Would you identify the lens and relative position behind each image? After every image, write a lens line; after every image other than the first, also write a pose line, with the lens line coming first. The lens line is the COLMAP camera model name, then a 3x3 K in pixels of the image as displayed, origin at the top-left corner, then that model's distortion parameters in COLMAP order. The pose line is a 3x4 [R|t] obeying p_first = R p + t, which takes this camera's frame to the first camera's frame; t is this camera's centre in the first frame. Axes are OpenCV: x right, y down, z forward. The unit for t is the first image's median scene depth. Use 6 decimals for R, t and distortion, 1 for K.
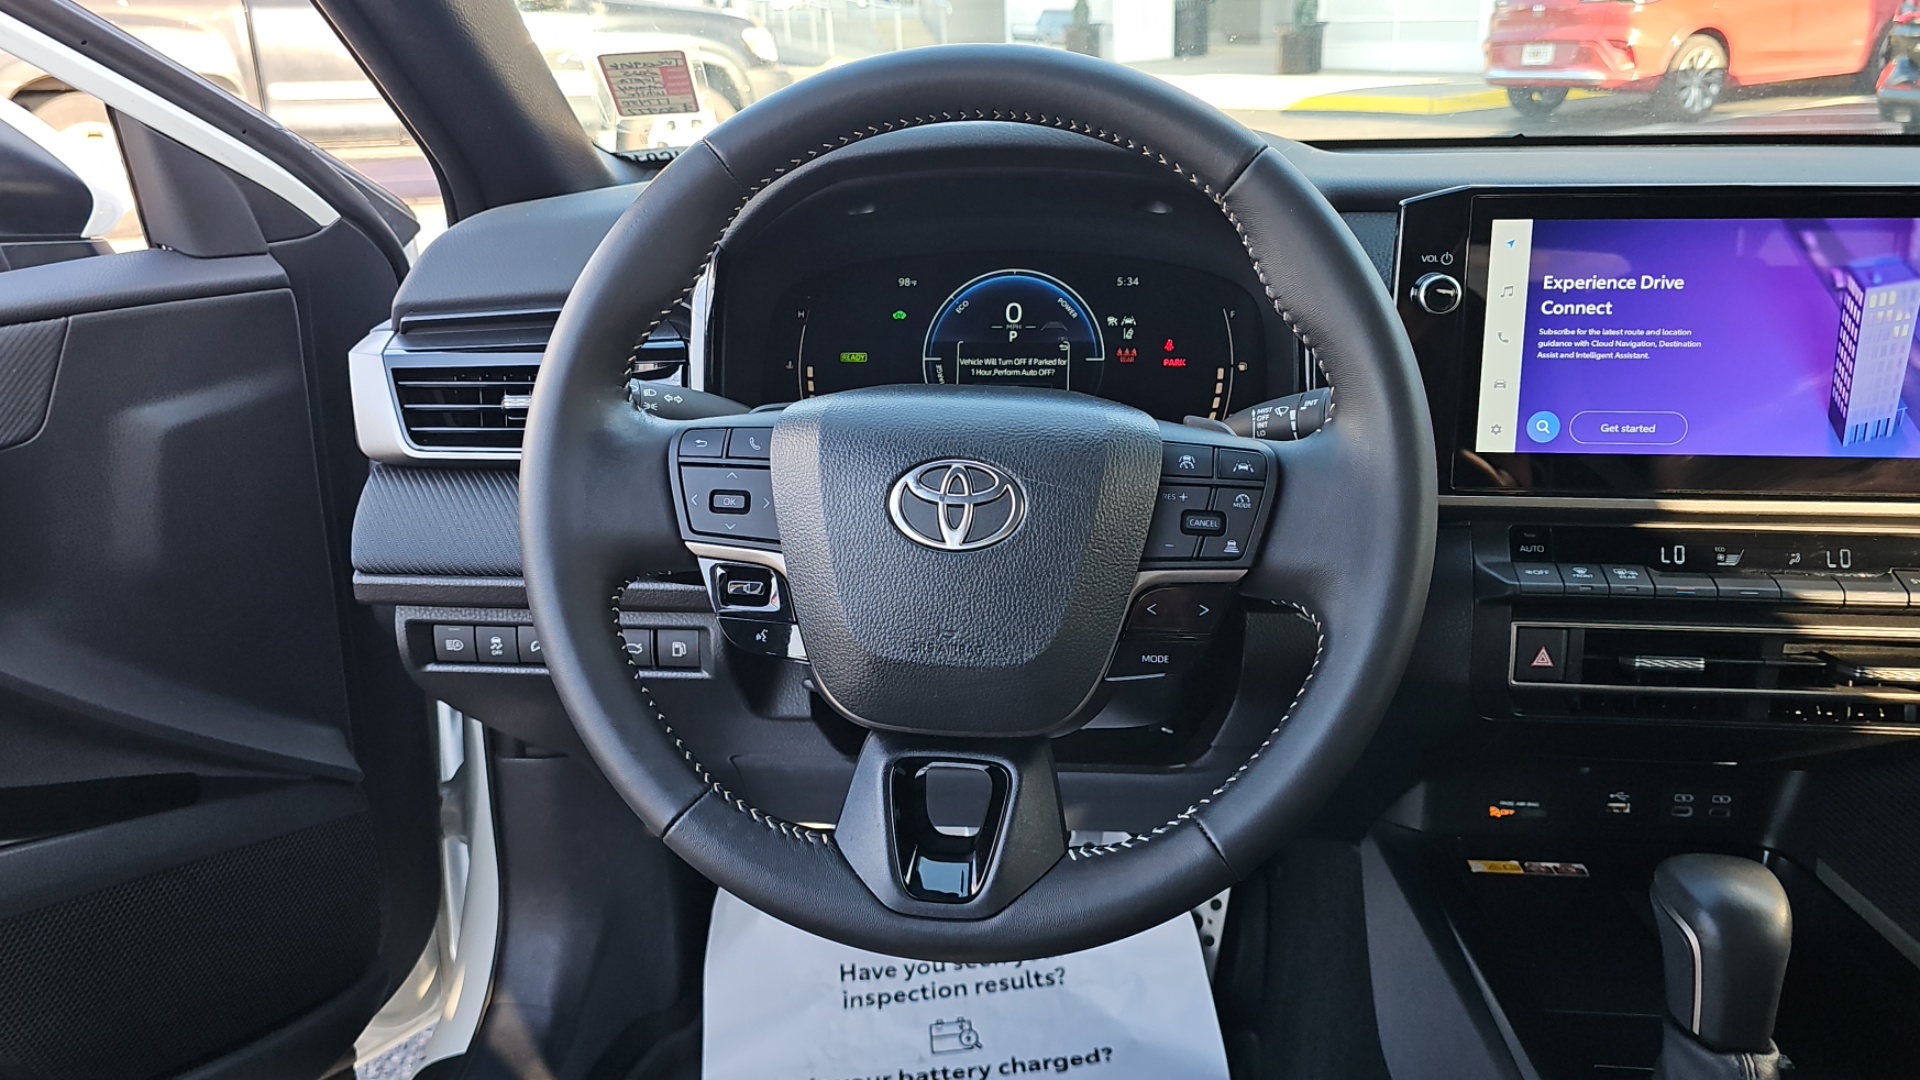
lens RADIAL K [[1417.6, 0, 967.6], [0, 1417.6, 523.6], [0, 0, 1]] dist [0.048731, -0.052235]
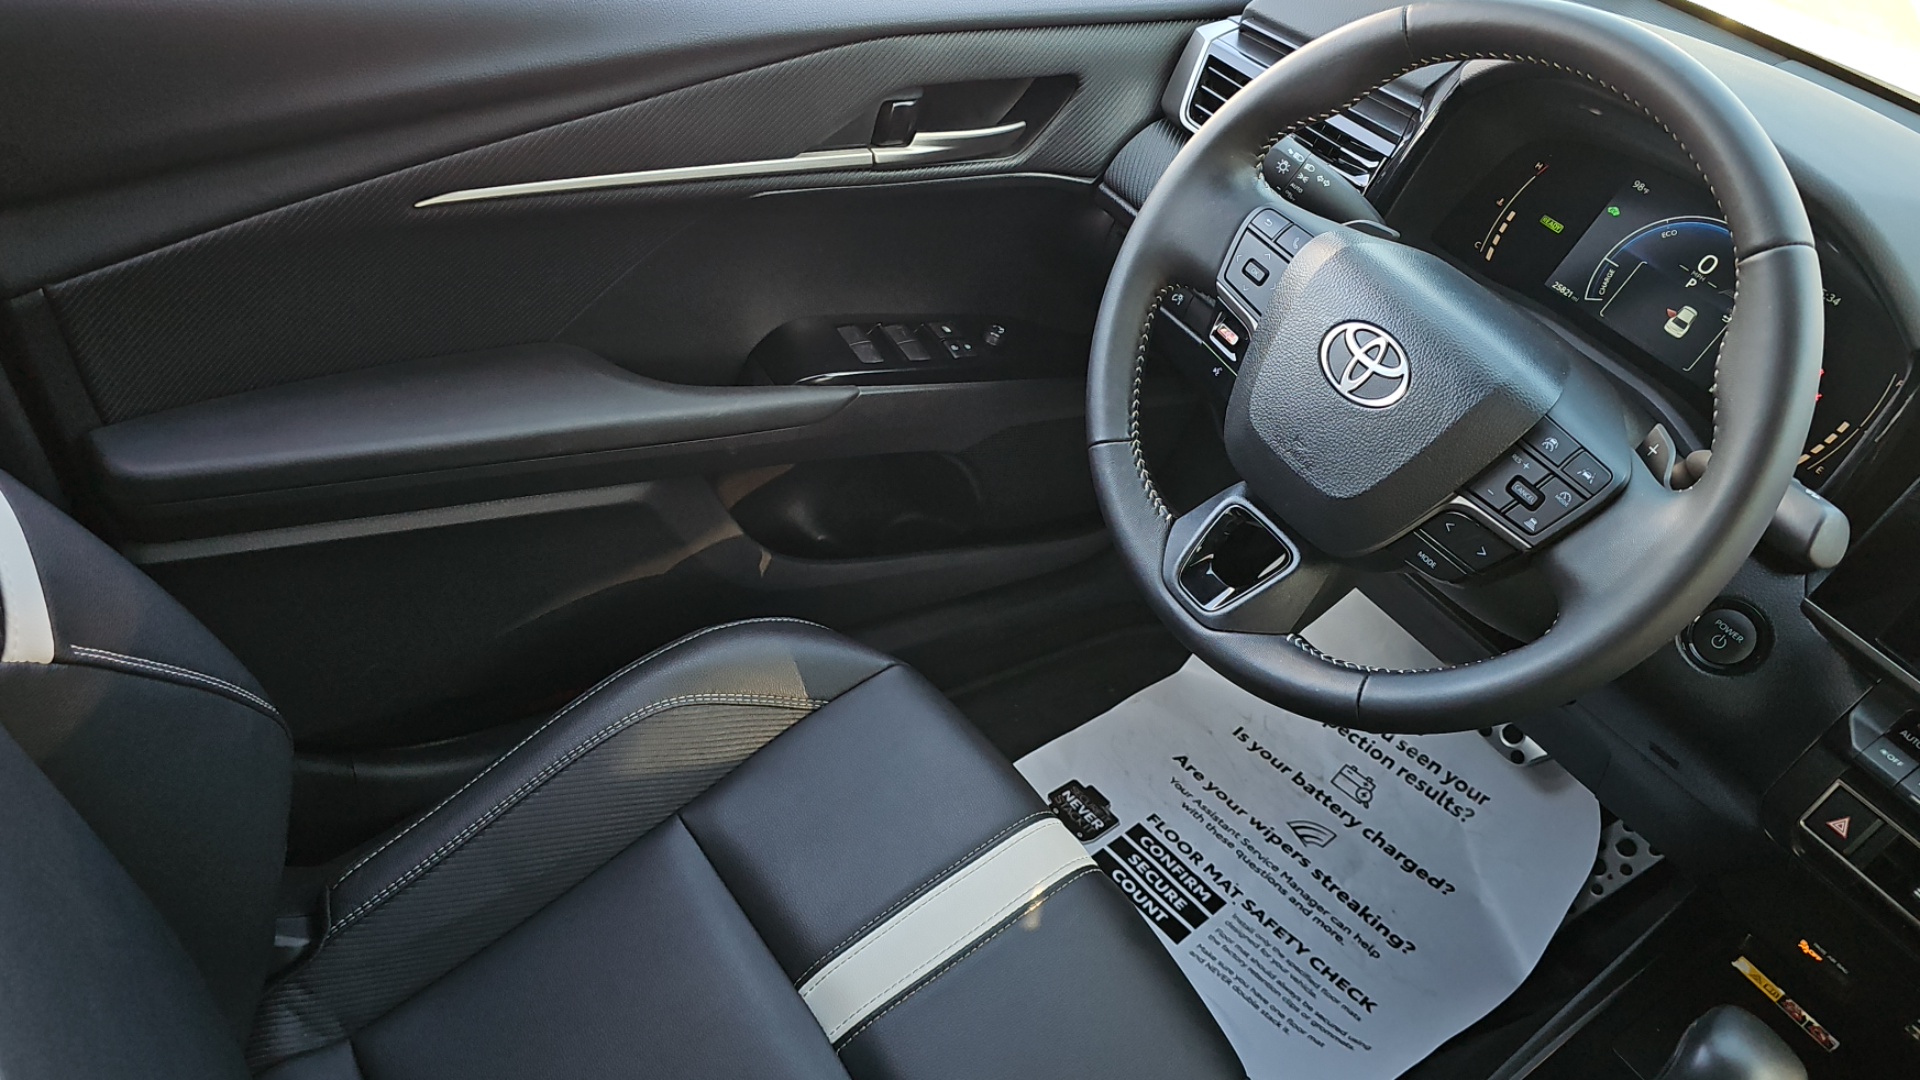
lens RADIAL K [[1417.6, 0, 958.3], [0, 1417.6, 543.2], [0, 0, 1]] dist [0.048731, -0.052235]
pose [[0.634266, 0.610799, -0.473952, 0.371105], [-0.468615, 0.791326, 0.392687, -0.173755], [0.614904, -0.026967, 0.788141, -0.189721]]
